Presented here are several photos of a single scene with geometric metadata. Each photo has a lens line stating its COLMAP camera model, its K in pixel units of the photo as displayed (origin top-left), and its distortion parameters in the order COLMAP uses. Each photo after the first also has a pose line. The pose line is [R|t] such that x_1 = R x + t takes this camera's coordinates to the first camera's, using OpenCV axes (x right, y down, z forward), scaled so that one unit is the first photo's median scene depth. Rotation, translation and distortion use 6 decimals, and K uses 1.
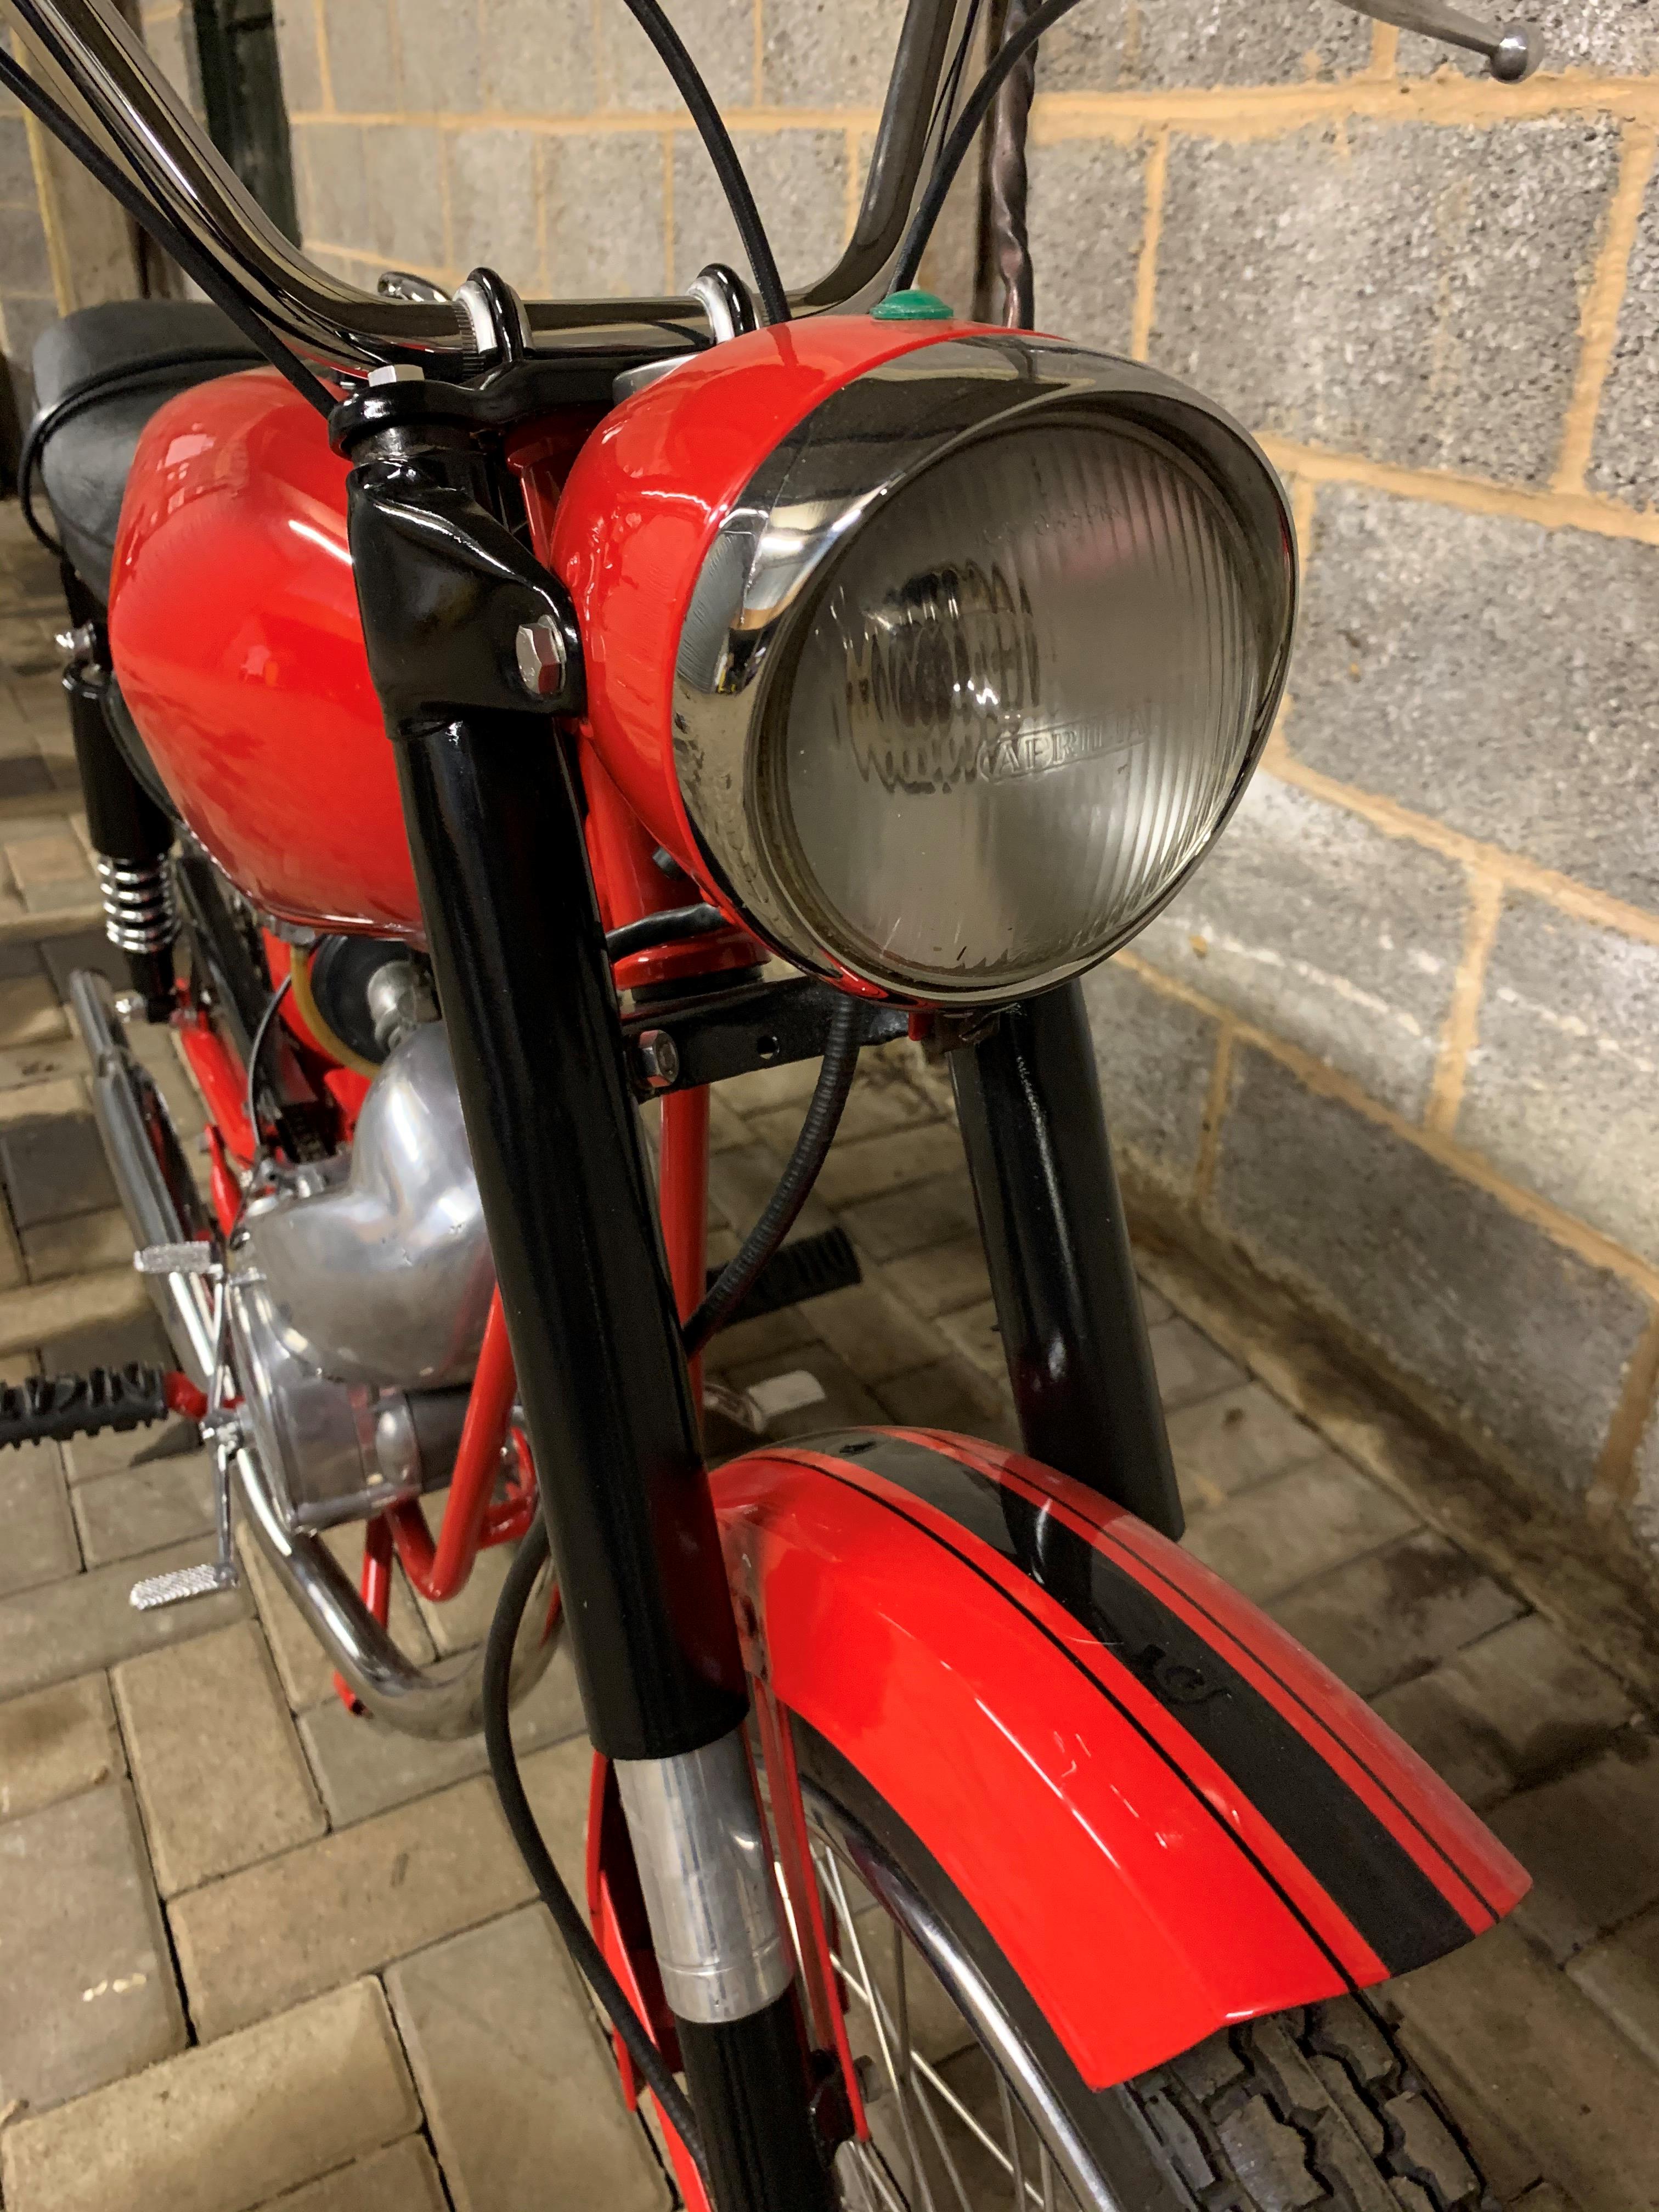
lens RADIAL K [[1710.7, 0, 829.5], [0, 1710.7, 1106.0], [0, 0, 1]] dist [0.075726, -0.068557]
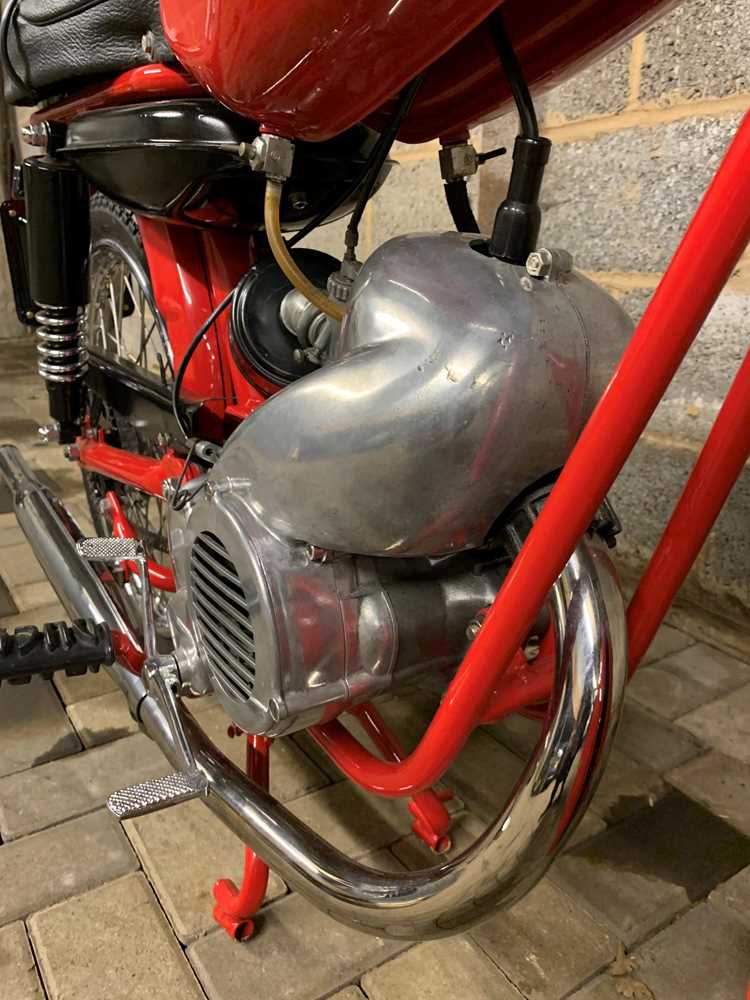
lens RADIAL K [[773.4, 0, 375.0], [0, 773.4, 500.0], [0, 0, 1]] dist [0.075726, -0.068557]
pose [[0.995911, -0.034235, 0.083602, -0.204333], [0.048714, 0.982856, -0.177822, 0.143362], [-0.076081, 0.181167, 0.980505, 0.376109]]
